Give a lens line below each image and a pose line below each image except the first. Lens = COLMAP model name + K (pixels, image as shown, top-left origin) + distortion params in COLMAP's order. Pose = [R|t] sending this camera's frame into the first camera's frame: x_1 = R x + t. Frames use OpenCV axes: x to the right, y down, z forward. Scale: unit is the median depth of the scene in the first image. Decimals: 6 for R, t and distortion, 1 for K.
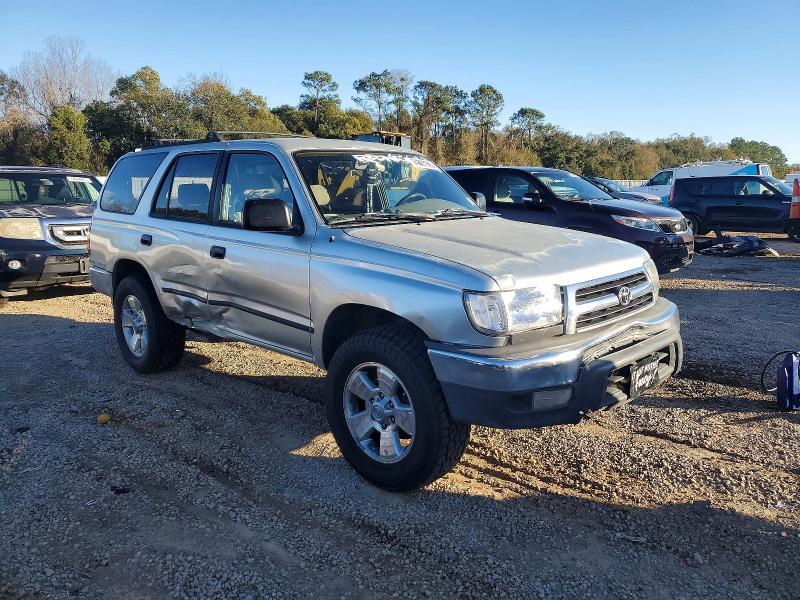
lens RADIAL K [[641.0, 0, 408.9], [0, 641.0, 300.0], [0, 0, 1]] dist [0.046515, -0.000277]
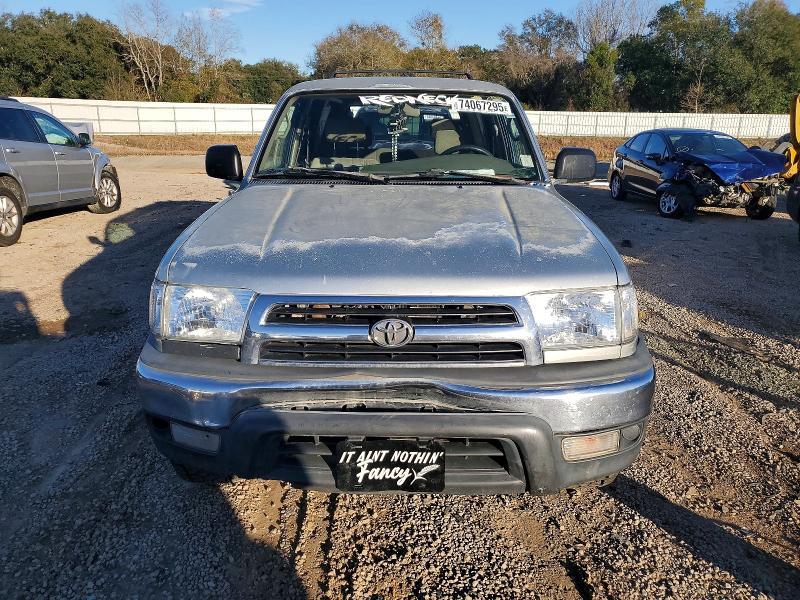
lens RADIAL K [[641.0, 0, 408.9], [0, 641.0, 300.0], [0, 0, 1]] dist [0.046515, -0.000277]
pose [[0.674469, 0.220407, -0.704636, 0.081785], [-0.152602, 0.975408, 0.159035, -0.014589], [0.722360, 0.000265, 0.691517, 0.061210]]
